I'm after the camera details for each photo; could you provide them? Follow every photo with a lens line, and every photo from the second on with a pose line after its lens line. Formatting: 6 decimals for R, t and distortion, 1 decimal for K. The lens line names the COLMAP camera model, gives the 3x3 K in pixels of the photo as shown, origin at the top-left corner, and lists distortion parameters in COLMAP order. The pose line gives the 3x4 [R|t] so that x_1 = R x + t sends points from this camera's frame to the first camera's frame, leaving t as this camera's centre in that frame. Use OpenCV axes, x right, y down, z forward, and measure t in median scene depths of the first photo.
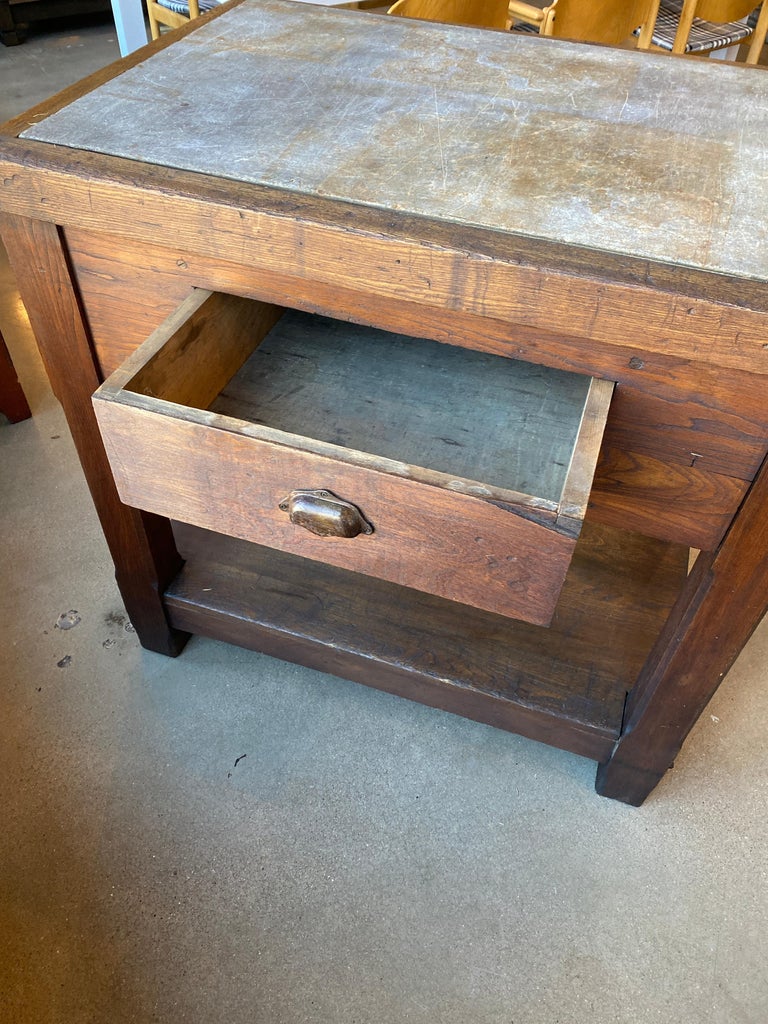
lens RADIAL K [[787.4, 0, 390.1], [0, 787.4, 505.5], [0, 0, 1]] dist [0.048424, -0.076610]
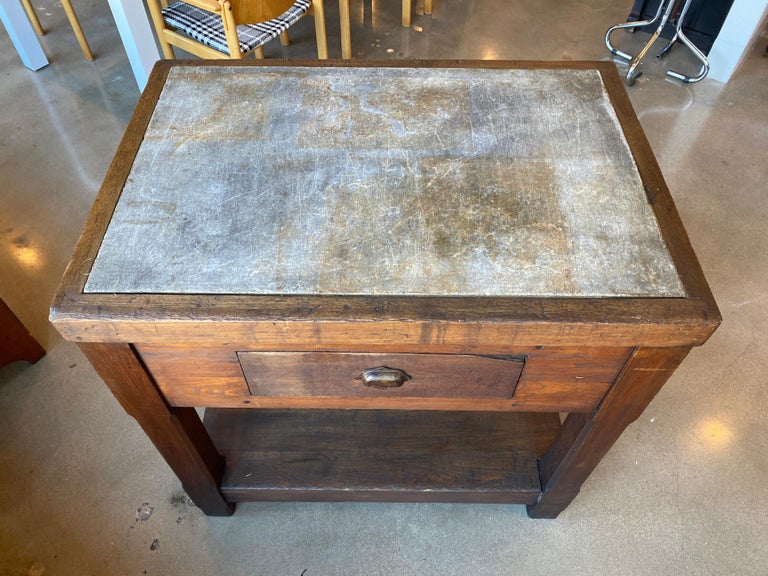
lens RADIAL K [[590.5, 0, 380.6], [0, 590.5, 290.7], [0, 0, 1]] dist [0.048424, -0.076610]
pose [[0.951029, -0.264257, 0.160352, -0.123974], [0.244159, 0.960353, 0.134569, -0.409683], [-0.189555, -0.088828, 0.977844, -0.084064]]
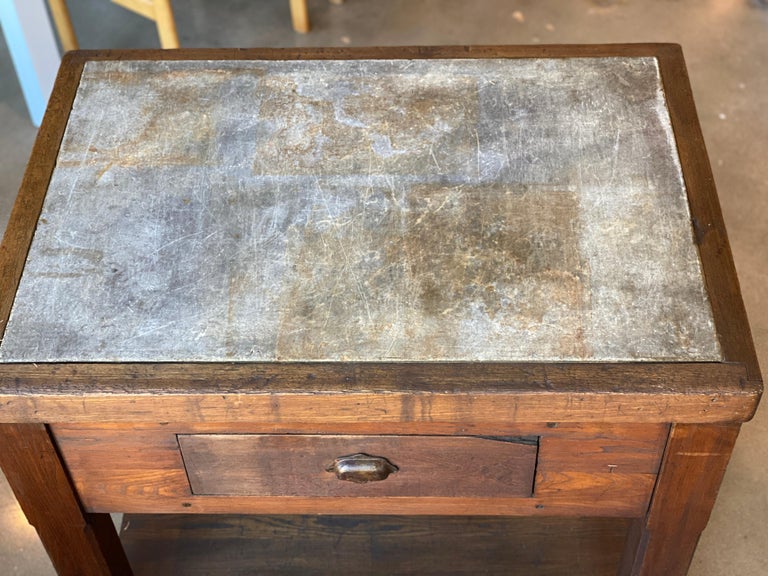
lens RADIAL K [[1158.9, 0, 390.2], [0, 1158.9, 281.1], [0, 0, 1]] dist [0.094688, 0.000000]
pose [[0.952626, -0.263165, 0.152472, -0.132138], [0.256236, 0.964507, 0.063796, -0.460373], [-0.163849, -0.021705, 0.986247, -0.643230]]
